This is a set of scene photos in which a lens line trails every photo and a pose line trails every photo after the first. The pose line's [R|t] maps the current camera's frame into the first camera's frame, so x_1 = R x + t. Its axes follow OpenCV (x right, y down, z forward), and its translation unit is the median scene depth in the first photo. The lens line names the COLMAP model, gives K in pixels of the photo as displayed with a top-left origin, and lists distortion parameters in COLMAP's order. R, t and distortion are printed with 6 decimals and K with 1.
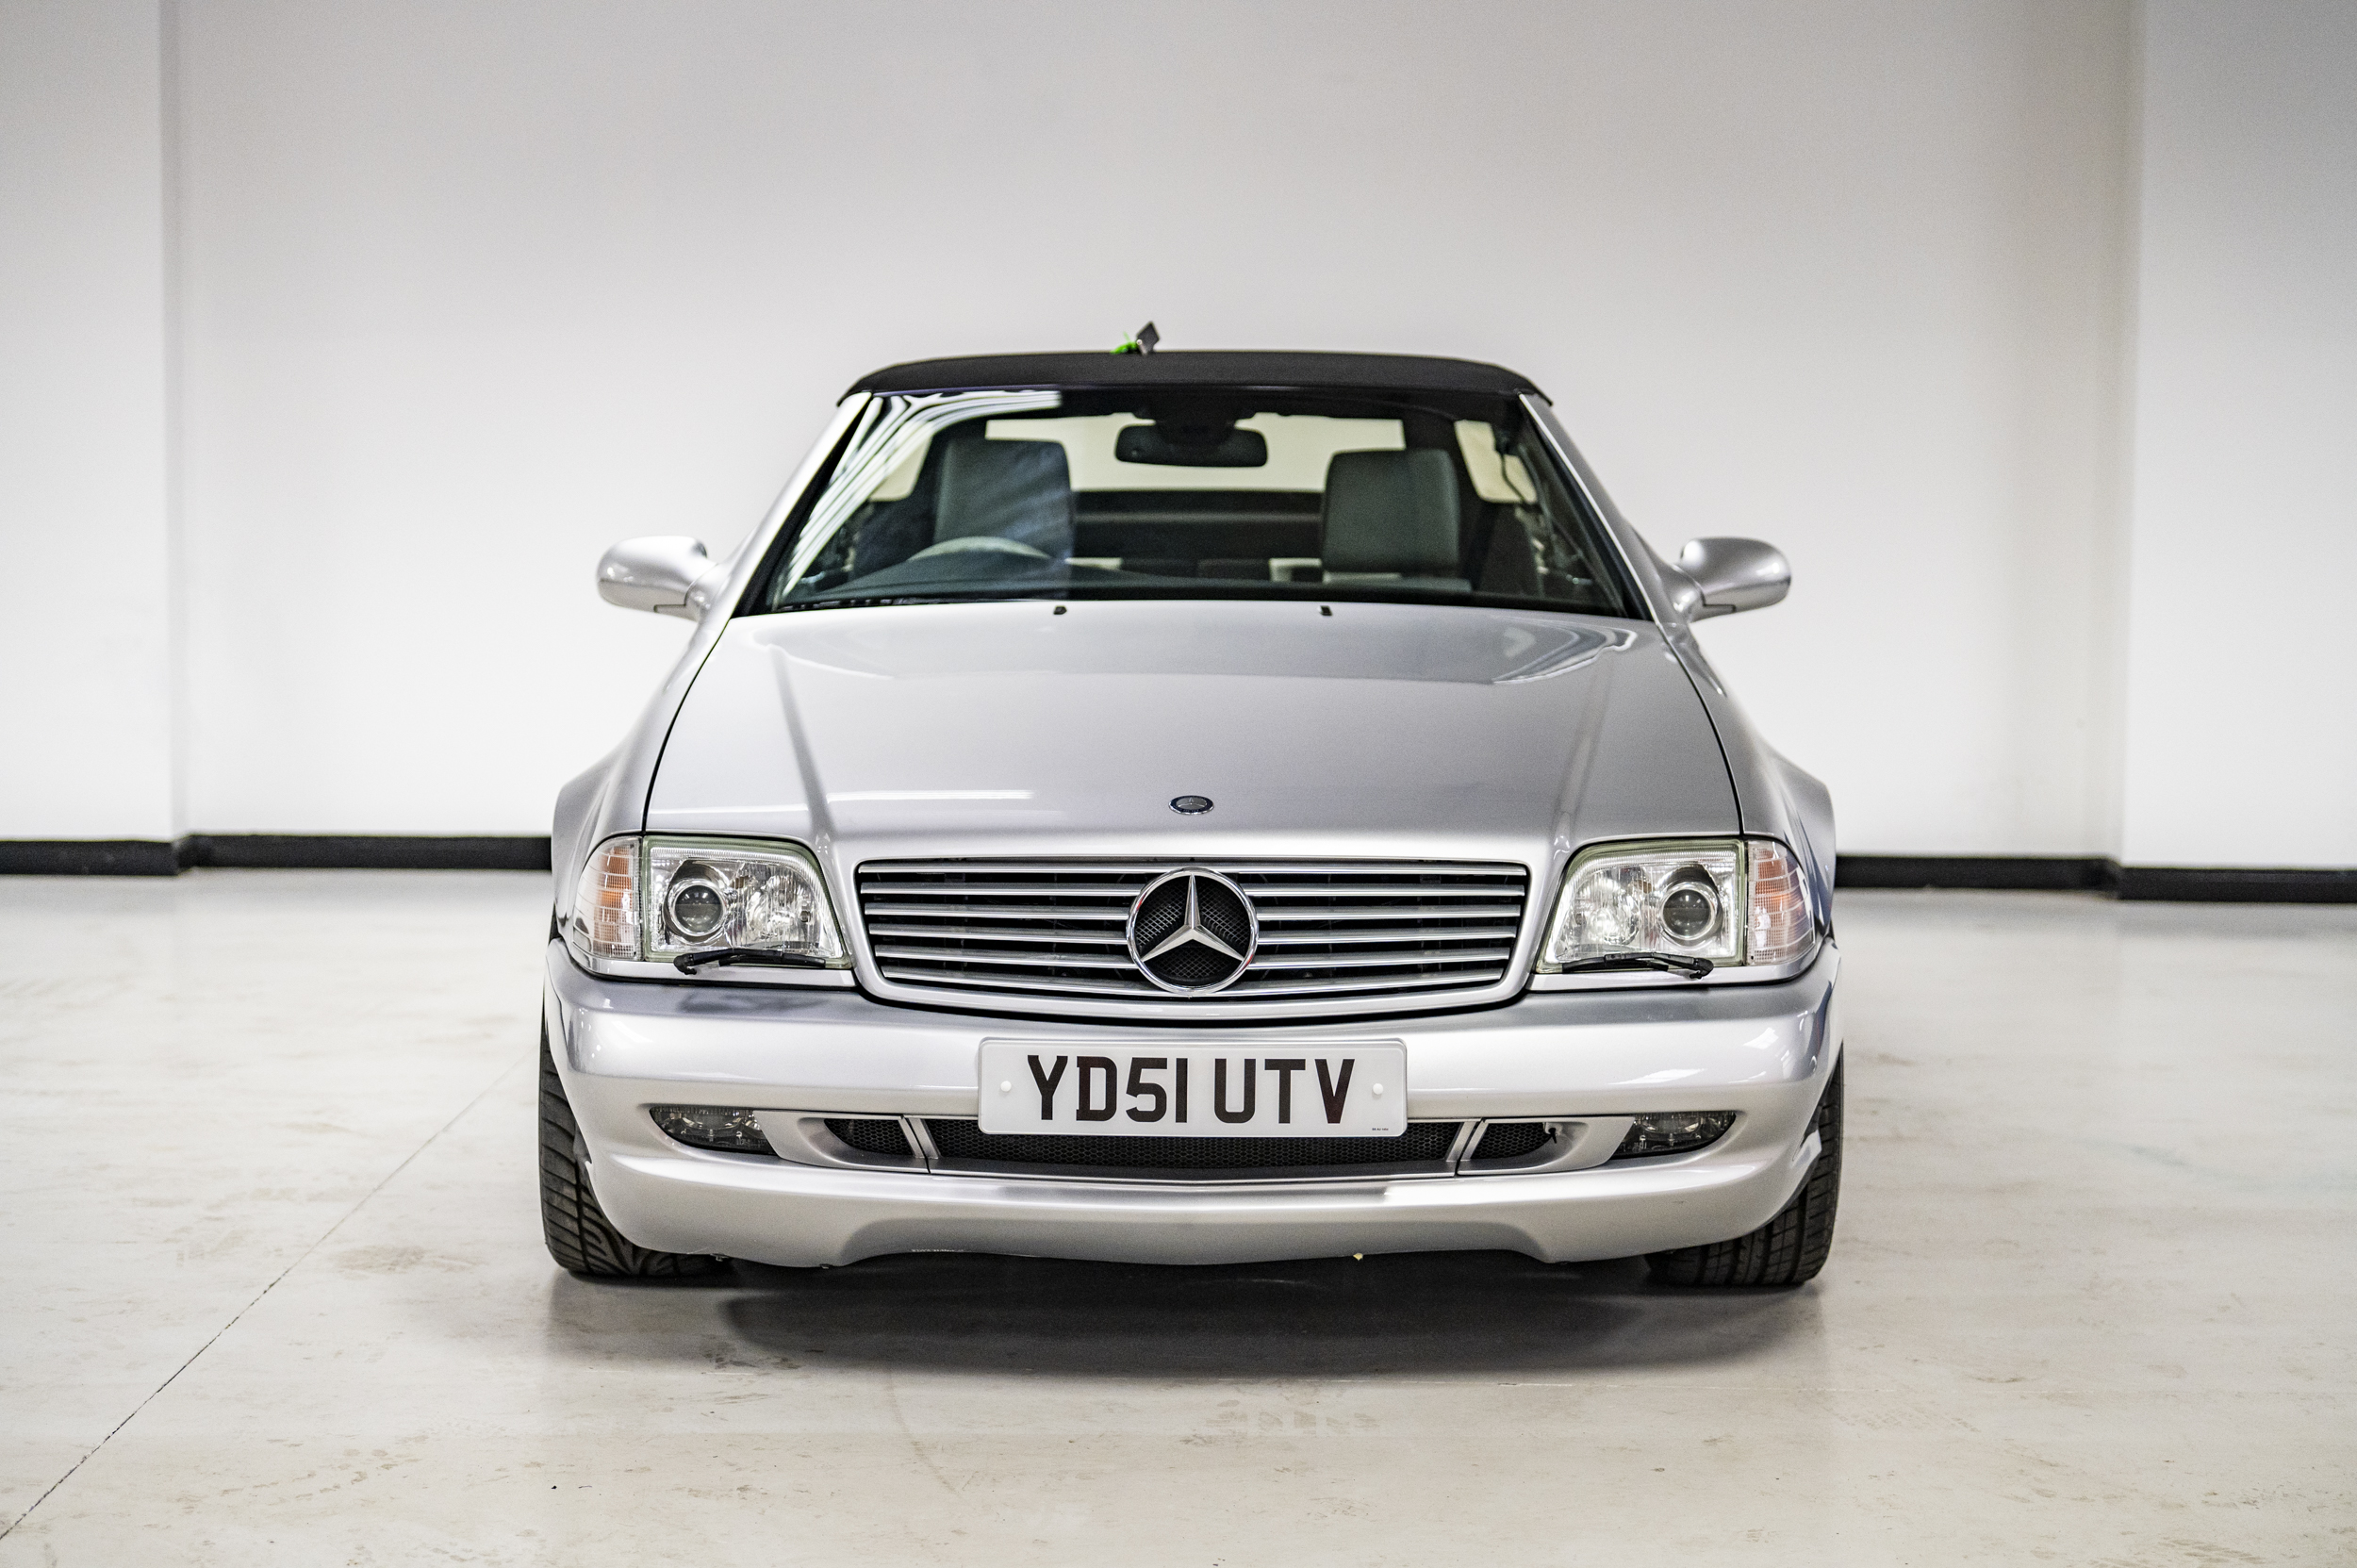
lens RADIAL K [[4692.9, 0, 1184.3], [0, 4692.9, 791.4], [0, 0, 1]] dist [0.005383, 0.000000]
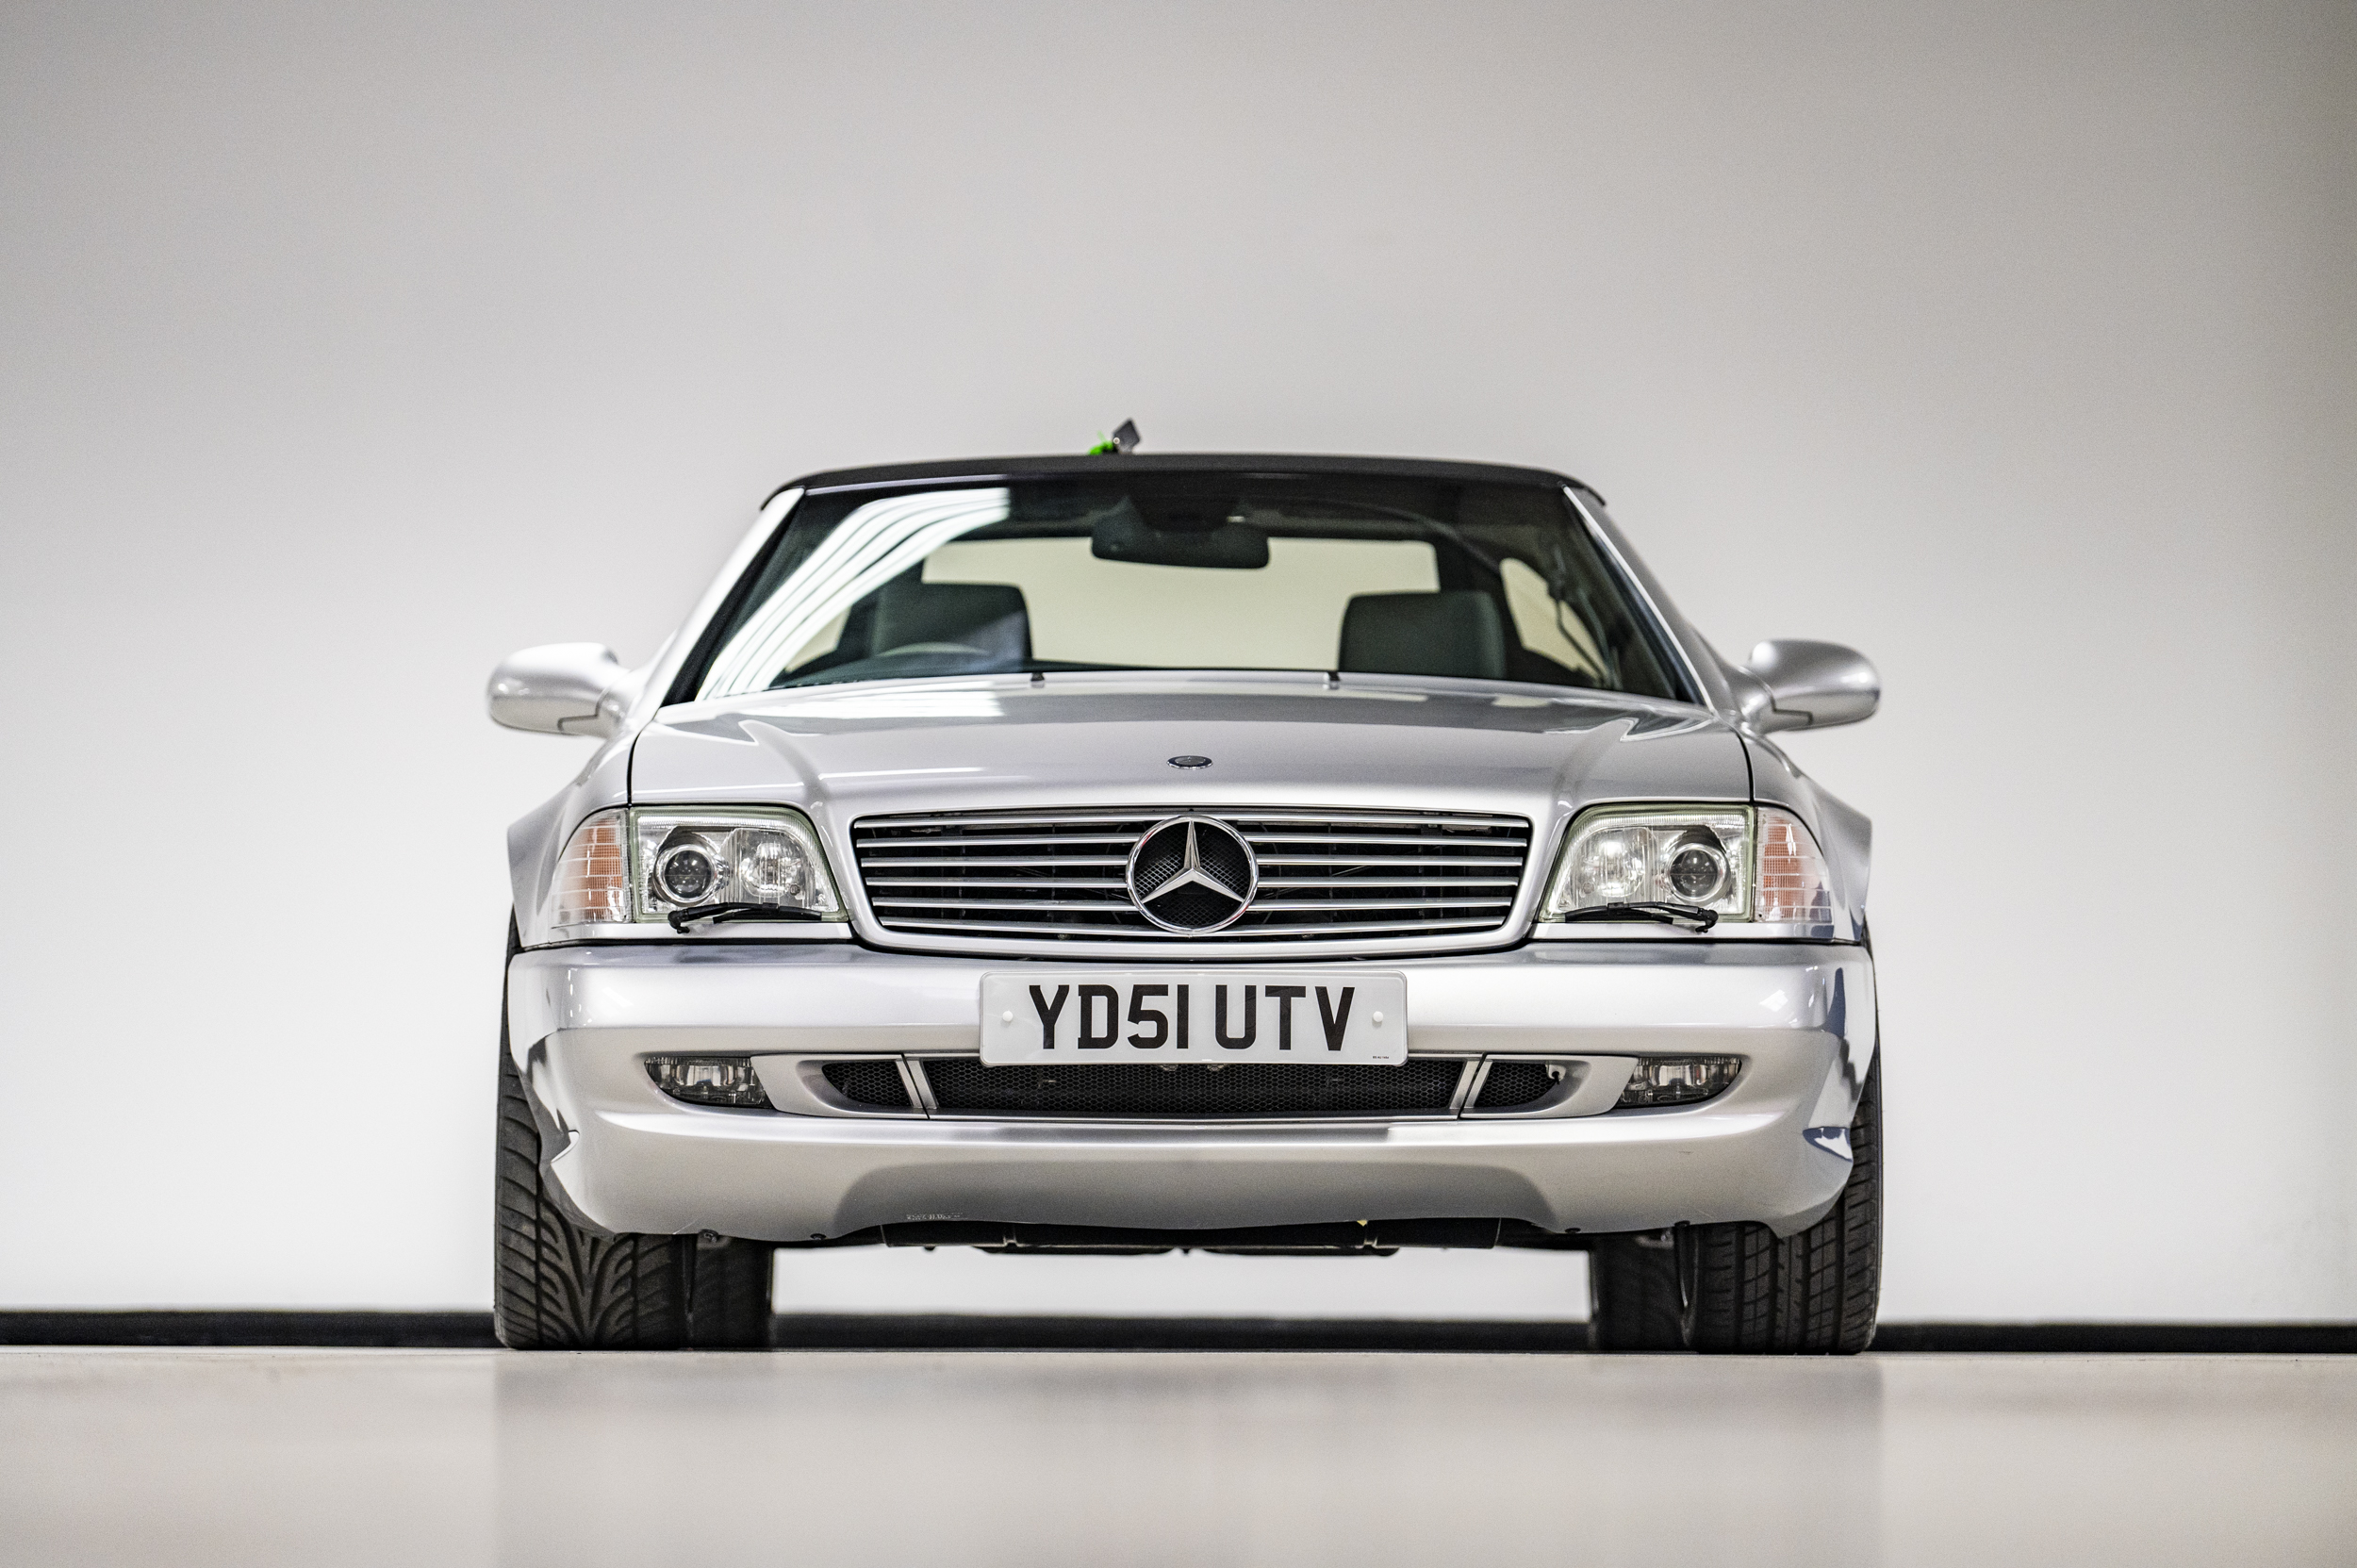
lens RADIAL K [[10449.7, 0, 1166.2], [0, 10449.7, 784.6], [0, 0, 1]] dist [0.124144, 0.000000]
pose [[0.999974, -0.004941, 0.005286, -0.015026], [0.005623, 0.990441, -0.137820, 0.309055], [-0.004554, 0.137847, 0.990443, -1.172319]]
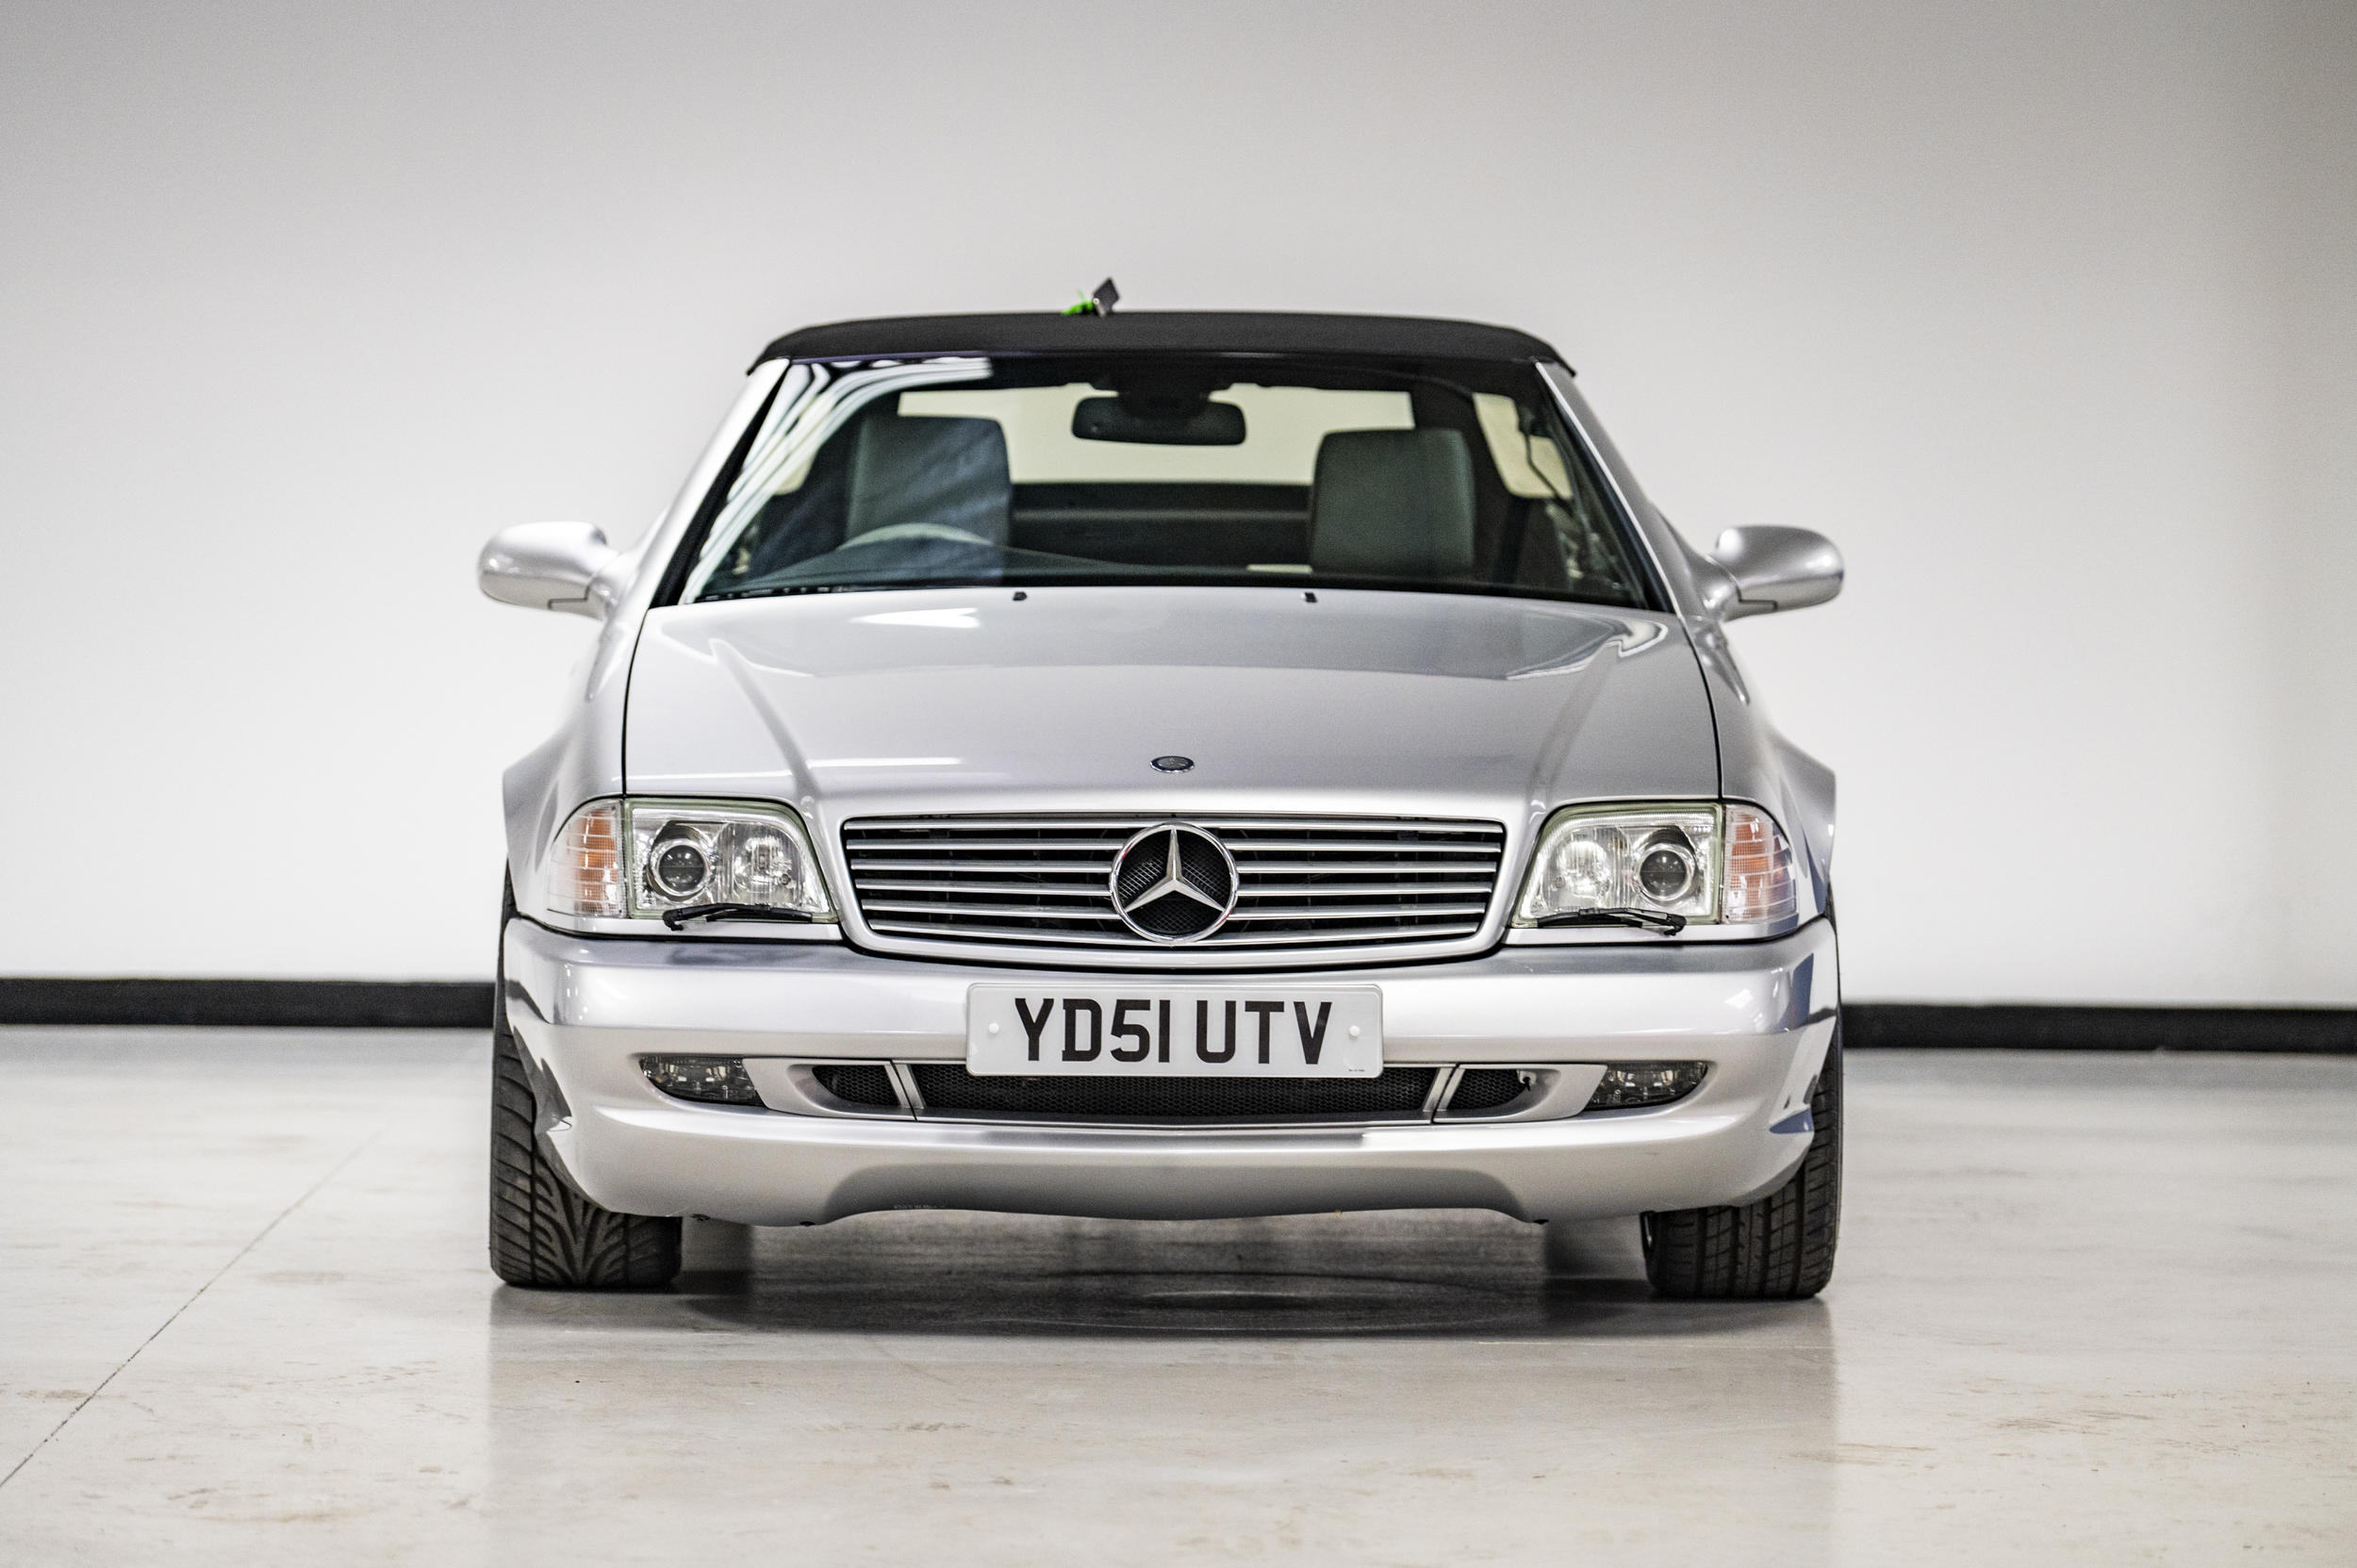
lens RADIAL K [[10449.7, 0, 1191.2], [0, 10449.7, 778.3], [0, 0, 1]] dist [0.124144, 0.000000]
pose [[0.999908, 0.001291, 0.013507, -0.024691], [-0.000666, 0.998935, -0.046139, 0.109286], [-0.013552, 0.046126, 0.998844, -1.243781]]
